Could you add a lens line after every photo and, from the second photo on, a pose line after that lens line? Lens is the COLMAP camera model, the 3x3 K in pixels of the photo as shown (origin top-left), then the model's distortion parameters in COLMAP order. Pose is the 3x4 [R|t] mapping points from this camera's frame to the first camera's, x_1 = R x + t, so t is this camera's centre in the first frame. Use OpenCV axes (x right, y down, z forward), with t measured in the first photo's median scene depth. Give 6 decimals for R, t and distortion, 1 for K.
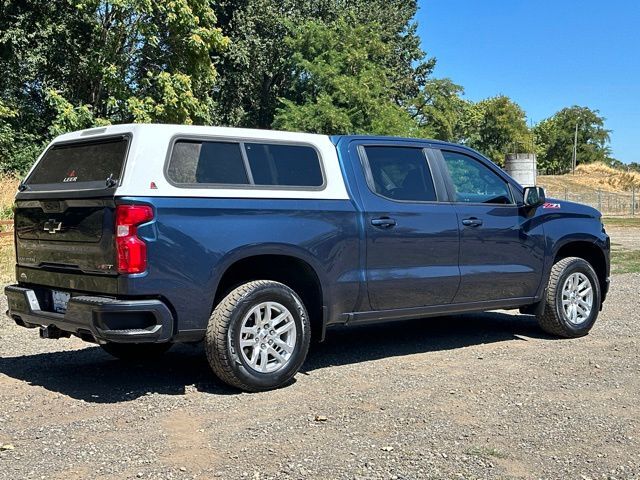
lens RADIAL K [[905.9, 0, 320.0], [0, 905.9, 240.0], [0, 0, 1]] dist [0.190359, -0.353430]
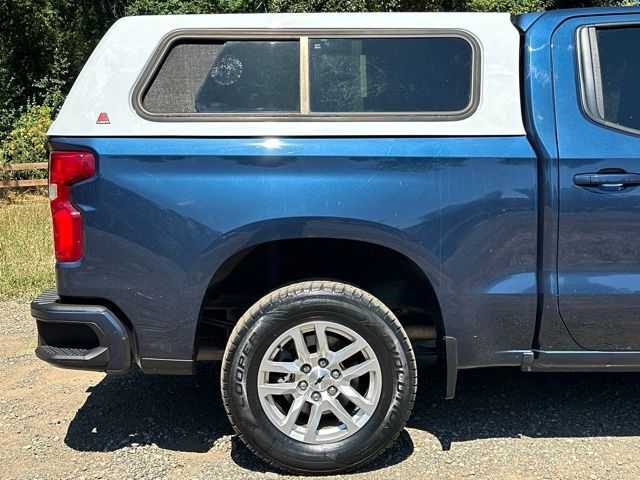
lens RADIAL K [[905.9, 0, 320.0], [0, 905.9, 240.0], [0, 0, 1]] dist [0.190359, -0.353430]
pose [[0.792326, 0.063385, -0.606797, 0.271807], [-0.012679, 0.996084, 0.087494, -0.030412], [0.609967, -0.061630, 0.790027, 0.535955]]
